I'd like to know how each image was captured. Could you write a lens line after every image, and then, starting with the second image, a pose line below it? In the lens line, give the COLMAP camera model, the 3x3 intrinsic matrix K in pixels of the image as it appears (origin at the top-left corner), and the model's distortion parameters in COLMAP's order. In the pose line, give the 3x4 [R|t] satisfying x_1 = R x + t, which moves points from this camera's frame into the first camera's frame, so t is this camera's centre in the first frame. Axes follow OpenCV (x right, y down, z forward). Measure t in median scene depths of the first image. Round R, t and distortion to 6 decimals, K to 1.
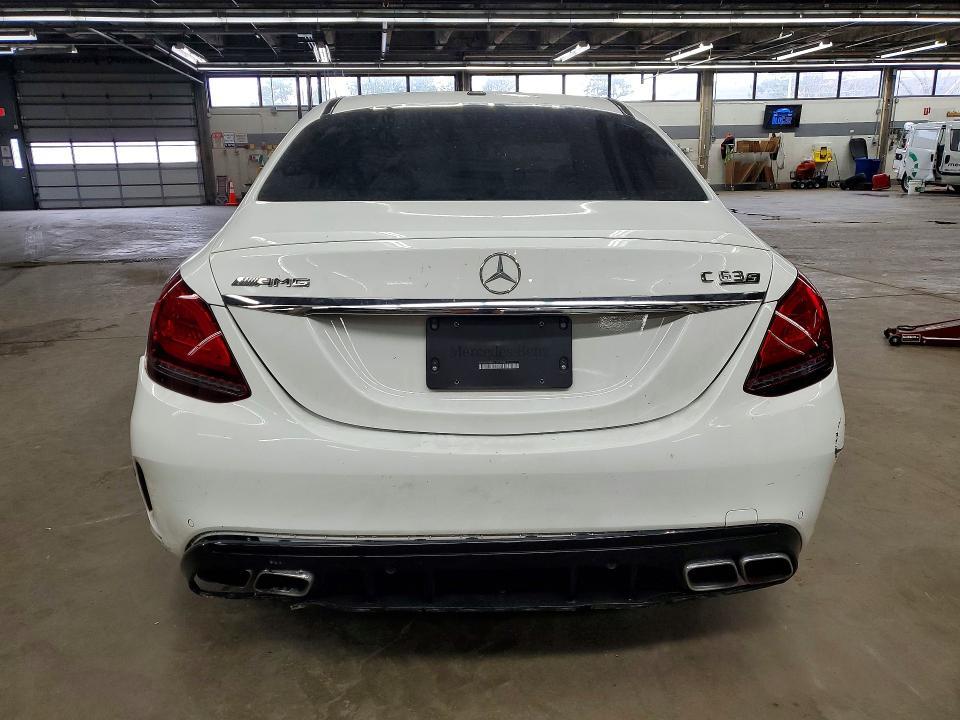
lens RADIAL K [[726.3, 0, 476.3], [0, 726.3, 346.5], [0, 0, 1]] dist [0.026097, 0.006558]
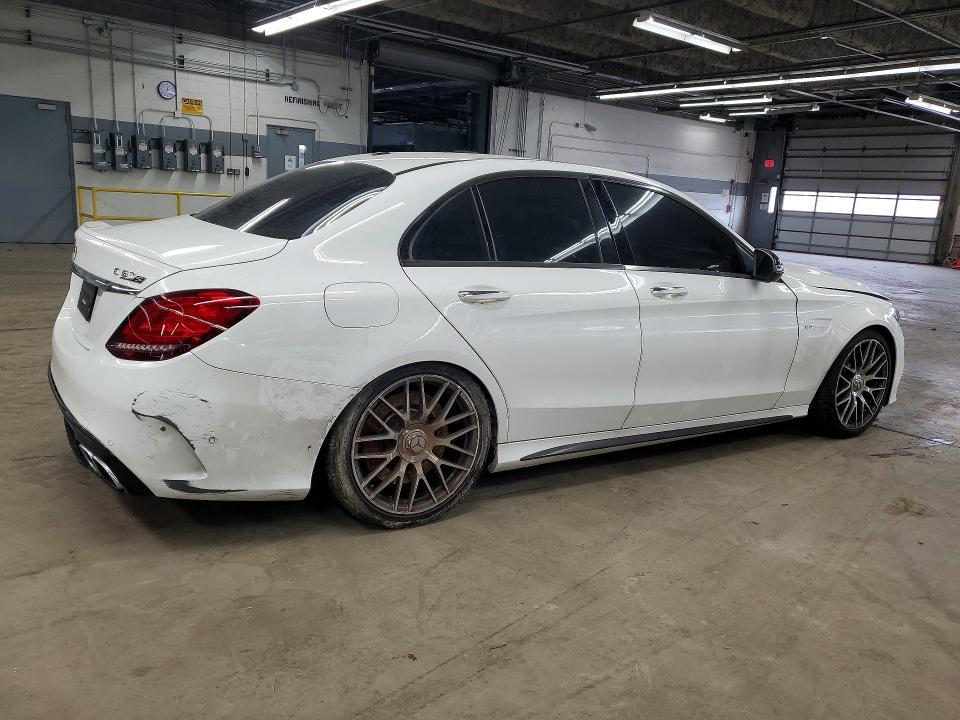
lens RADIAL K [[732.2, 0, 480.0], [0, 732.2, 360.0], [0, 0, 1]] dist [-0.000394, 0.007523]
pose [[0.533227, 0.236005, -0.812386, 0.106988], [-0.274186, 0.956675, 0.097955, -0.014637], [0.800307, 0.170513, 0.574834, 0.039313]]
